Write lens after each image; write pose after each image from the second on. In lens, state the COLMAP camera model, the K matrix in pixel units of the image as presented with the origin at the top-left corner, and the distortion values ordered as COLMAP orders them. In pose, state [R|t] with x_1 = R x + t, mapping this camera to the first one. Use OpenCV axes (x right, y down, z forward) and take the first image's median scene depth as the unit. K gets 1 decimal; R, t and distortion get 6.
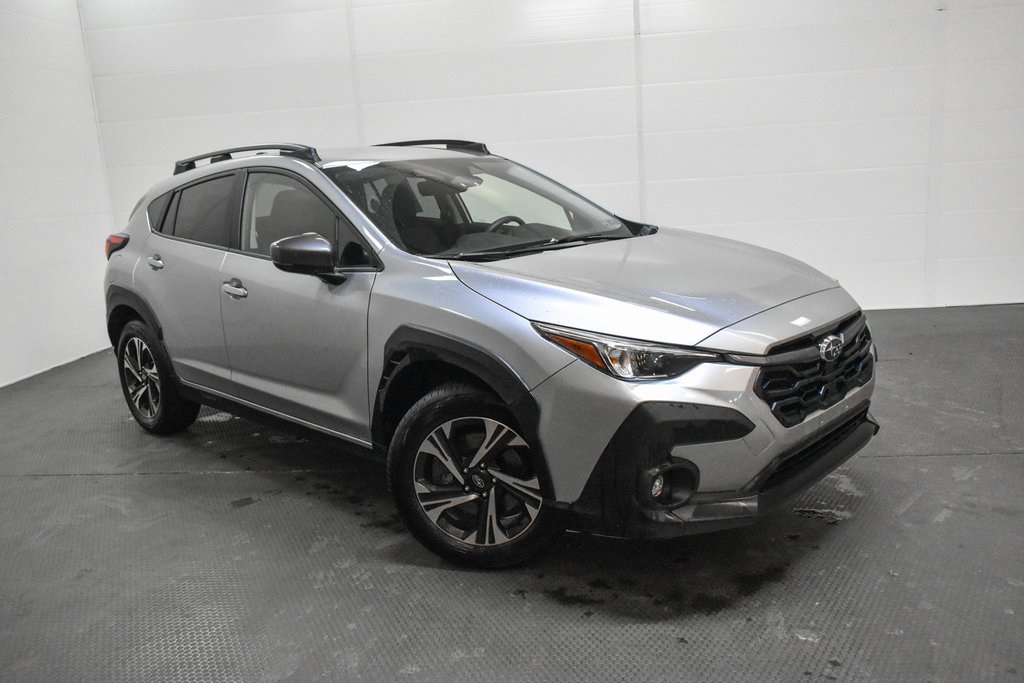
lens RADIAL K [[802.2, 0, 512.0], [0, 802.2, 341.5], [0, 0, 1]] dist [-0.011989, -0.002952]
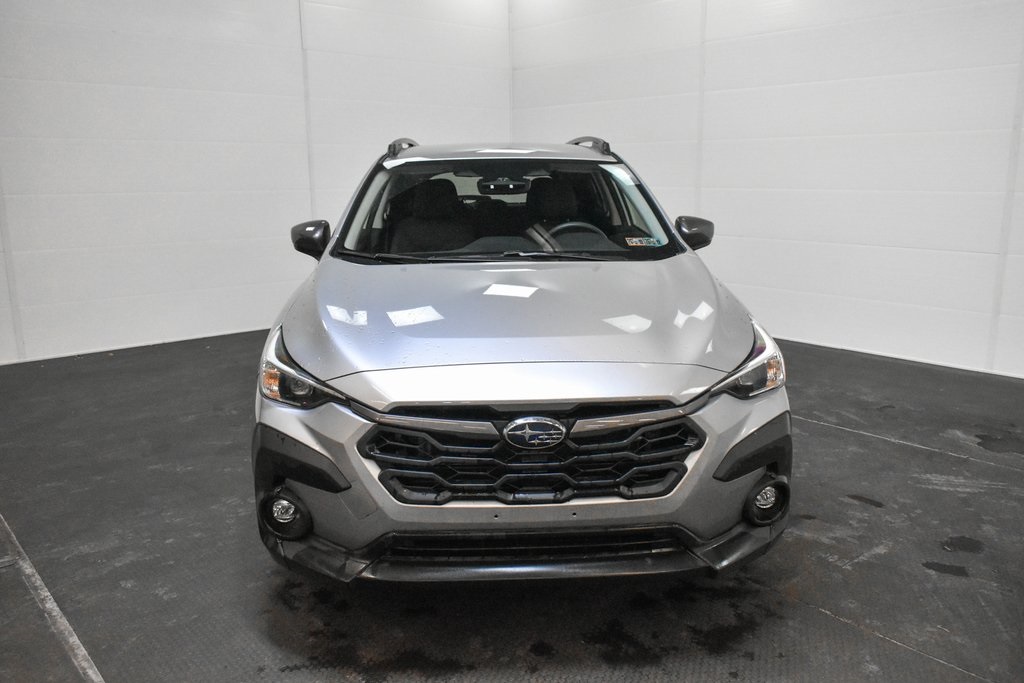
lens RADIAL K [[802.2, 0, 512.0], [0, 802.2, 341.5], [0, 0, 1]] dist [-0.011989, -0.002952]
pose [[0.734862, 0.188704, -0.651436, 0.863384], [-0.168390, 0.981202, 0.094274, -0.147167], [0.656980, 0.040417, 0.752824, 0.376255]]
